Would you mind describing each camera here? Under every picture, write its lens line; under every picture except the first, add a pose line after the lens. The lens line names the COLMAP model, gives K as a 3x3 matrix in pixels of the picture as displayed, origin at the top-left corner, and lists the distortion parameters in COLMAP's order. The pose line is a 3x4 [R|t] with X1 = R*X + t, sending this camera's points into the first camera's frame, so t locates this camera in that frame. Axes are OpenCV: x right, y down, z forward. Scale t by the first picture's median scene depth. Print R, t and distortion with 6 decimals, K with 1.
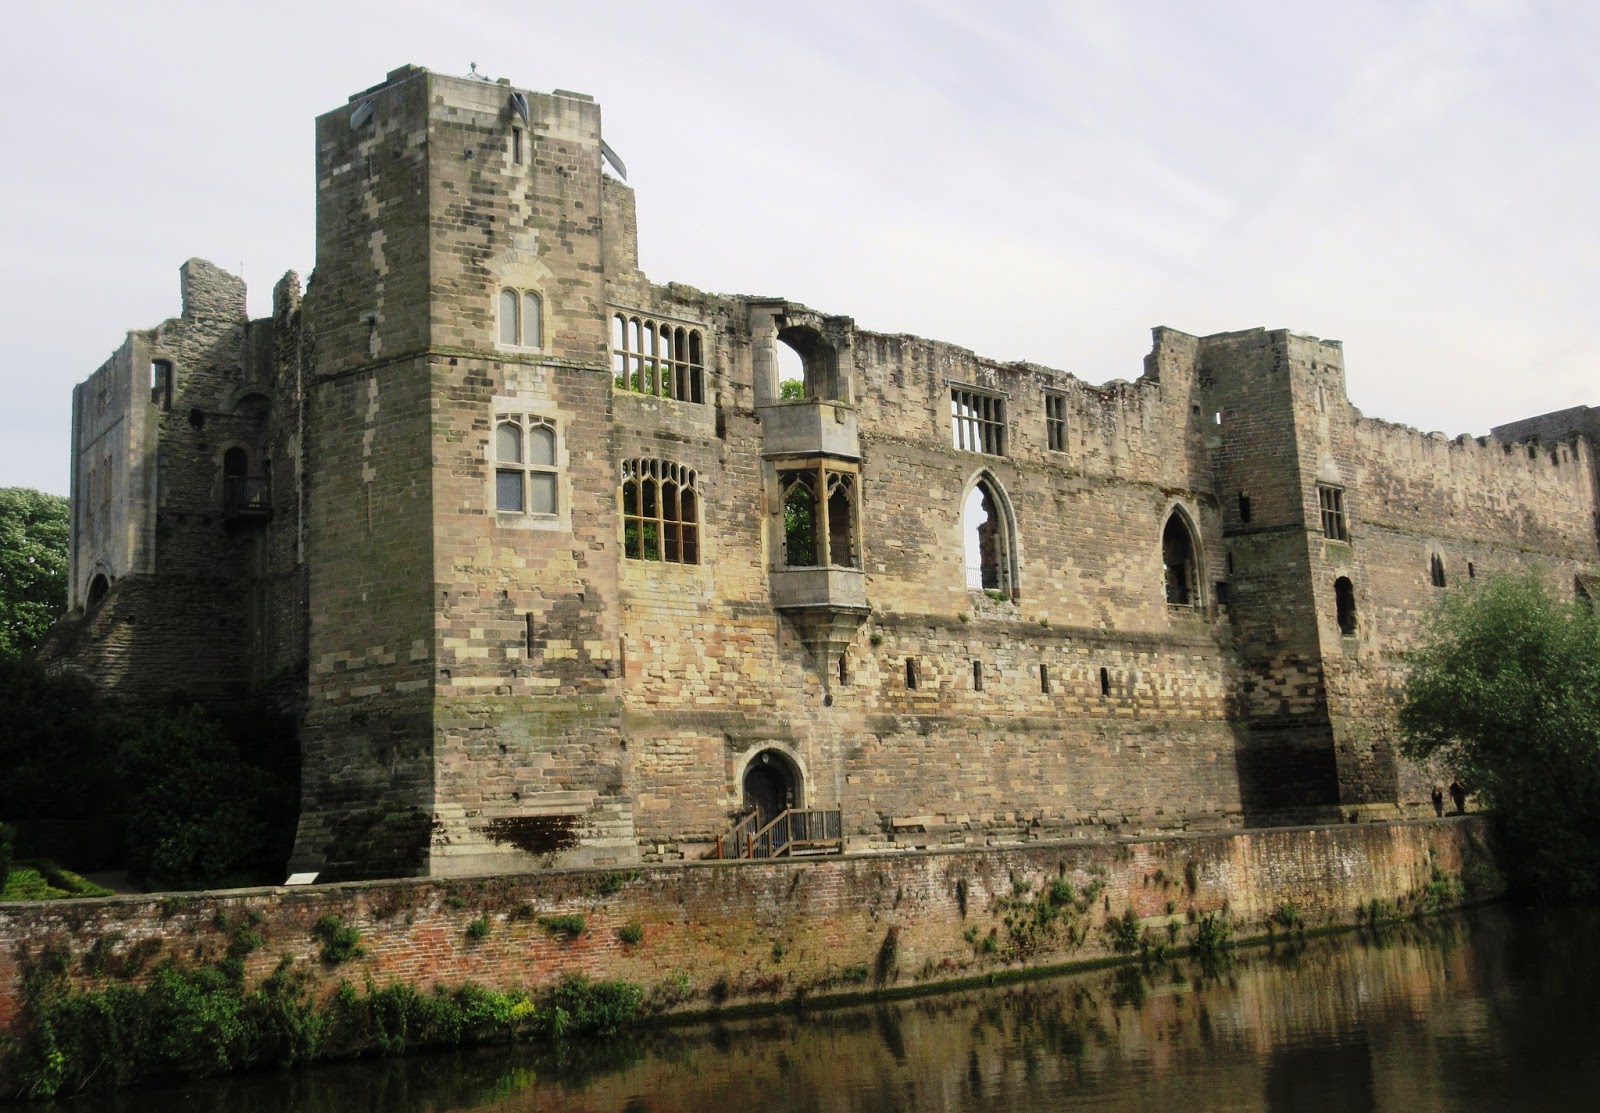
lens RADIAL K [[1691.6, 0, 790.0], [0, 1691.6, 543.7], [0, 0, 1]] dist [0.003763, 0.000000]
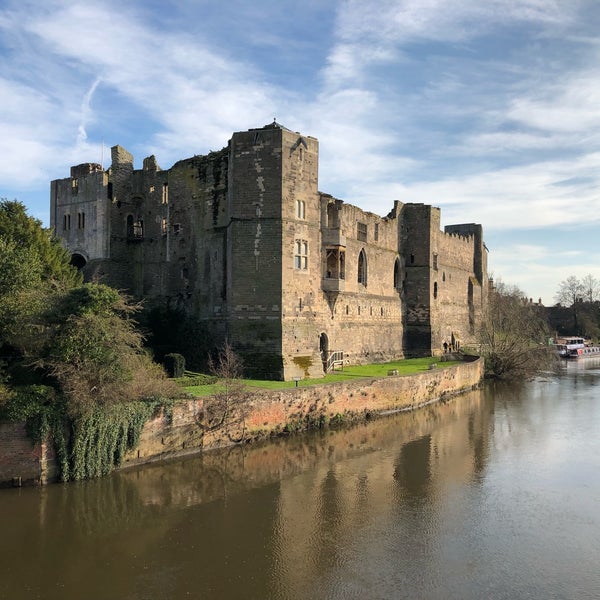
lens RADIAL K [[654.3, 0, 294.6], [0, 654.3, 323.9], [0, 0, 1]] dist [0.043036, 0.000000]
pose [[0.948290, 0.059418, 0.311793, -0.450273], [-0.111149, 0.982288, 0.150854, -0.084009], [-0.297307, -0.177709, 0.938098, -0.205162]]
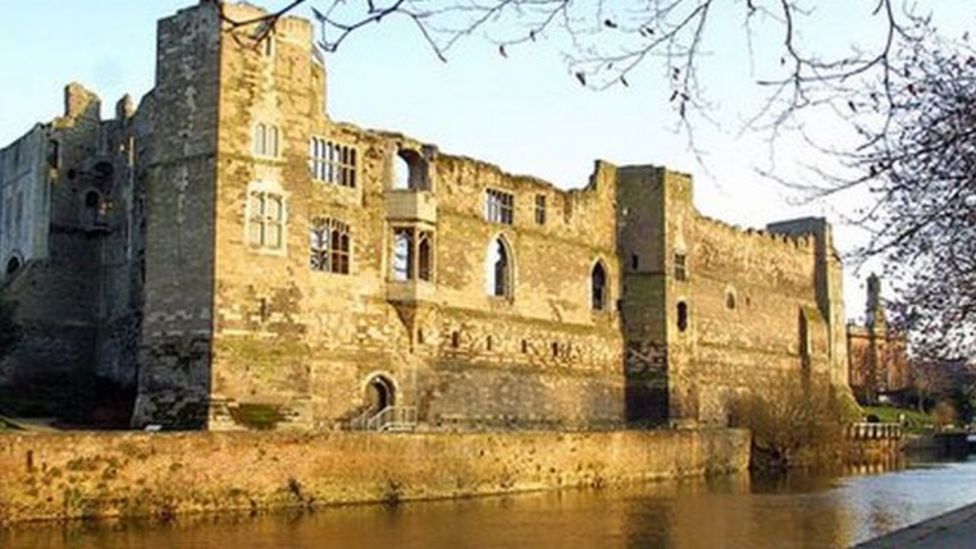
lens RADIAL K [[978.1, 0, 464.9], [0, 978.1, 362.9], [0, 0, 1]] dist [-0.071719, 0.000000]
pose [[0.993288, 0.060543, 0.098562, -0.025073], [-0.071102, 0.991670, 0.107403, -0.015802], [-0.091238, -0.113690, 0.989318, -0.089352]]
